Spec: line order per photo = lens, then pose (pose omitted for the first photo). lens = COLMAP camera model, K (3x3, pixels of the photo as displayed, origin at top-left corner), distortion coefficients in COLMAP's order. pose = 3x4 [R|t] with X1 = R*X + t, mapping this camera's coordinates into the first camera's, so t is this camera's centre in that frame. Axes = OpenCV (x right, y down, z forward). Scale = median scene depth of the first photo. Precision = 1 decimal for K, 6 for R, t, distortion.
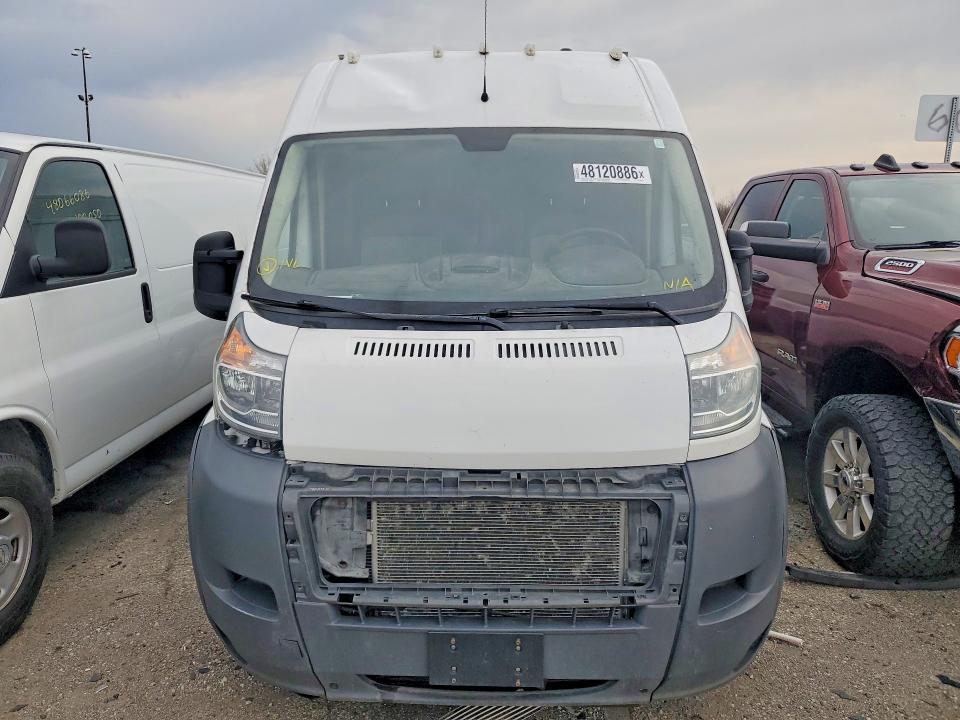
lens RADIAL K [[752.5, 0, 471.5], [0, 752.5, 354.5], [0, 0, 1]] dist [0.069194, -0.040298]
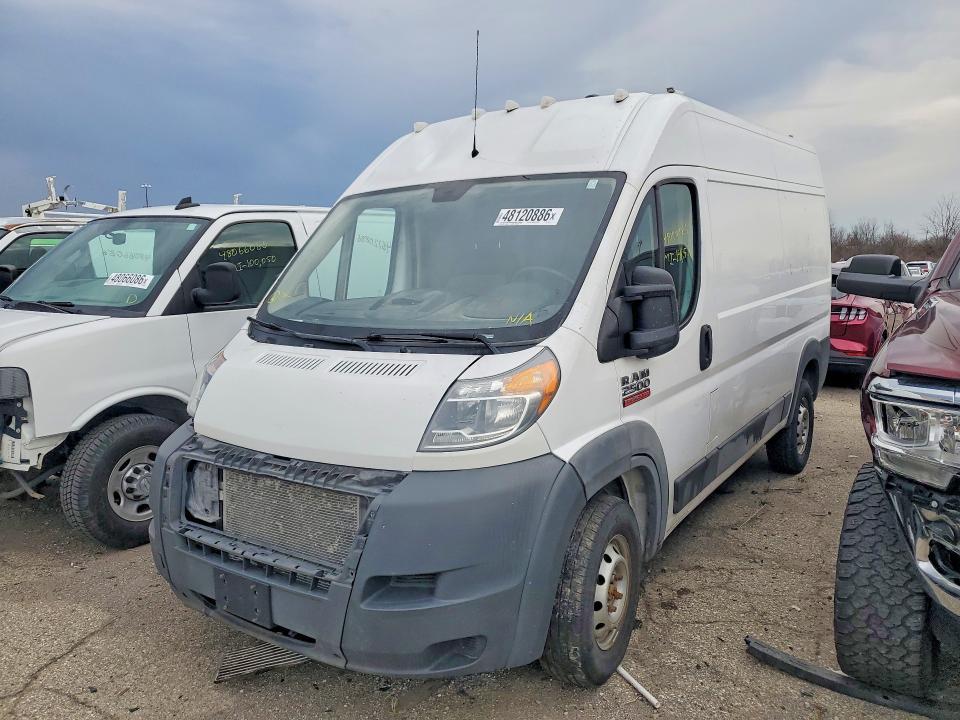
lens RADIAL K [[752.5, 0, 482.1], [0, 752.5, 364.9], [0, 0, 1]] dist [0.069194, -0.040298]
pose [[0.836049, 0.063538, -0.544962, 0.864198], [-0.083785, 0.996407, -0.012365, -0.010950], [0.542219, 0.055997, 0.838369, 0.087690]]
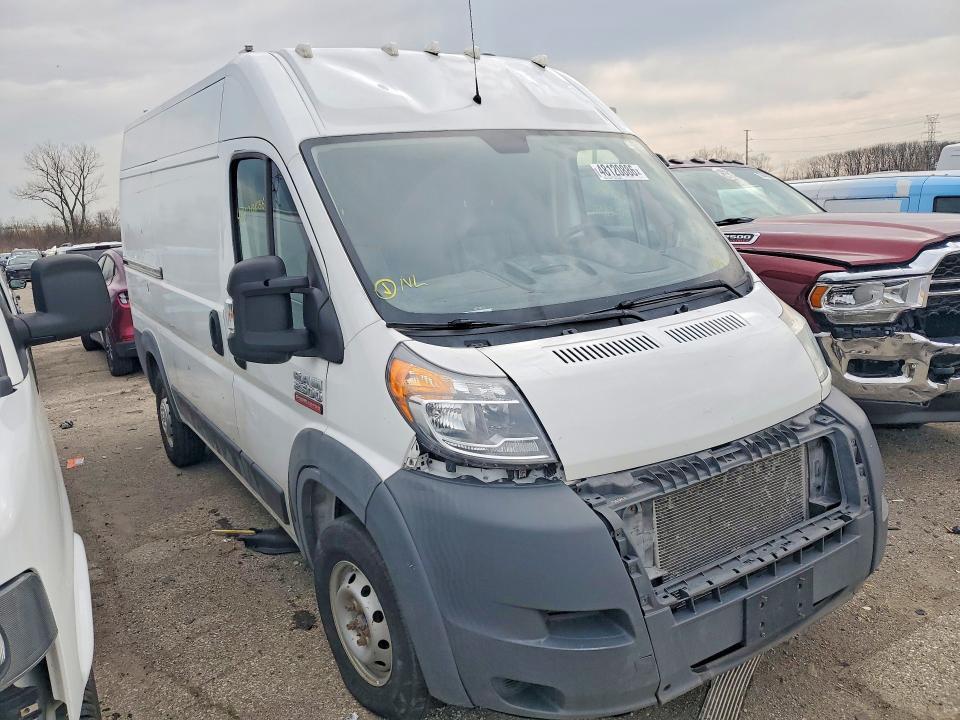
lens RADIAL K [[752.5, 0, 487.5], [0, 752.5, 350.8], [0, 0, 1]] dist [0.069194, -0.040298]
pose [[0.817481, -0.157360, 0.554043, -0.740510], [0.159177, 0.986213, 0.045242, -0.073134], [-0.553523, 0.051207, 0.831258, 0.234574]]
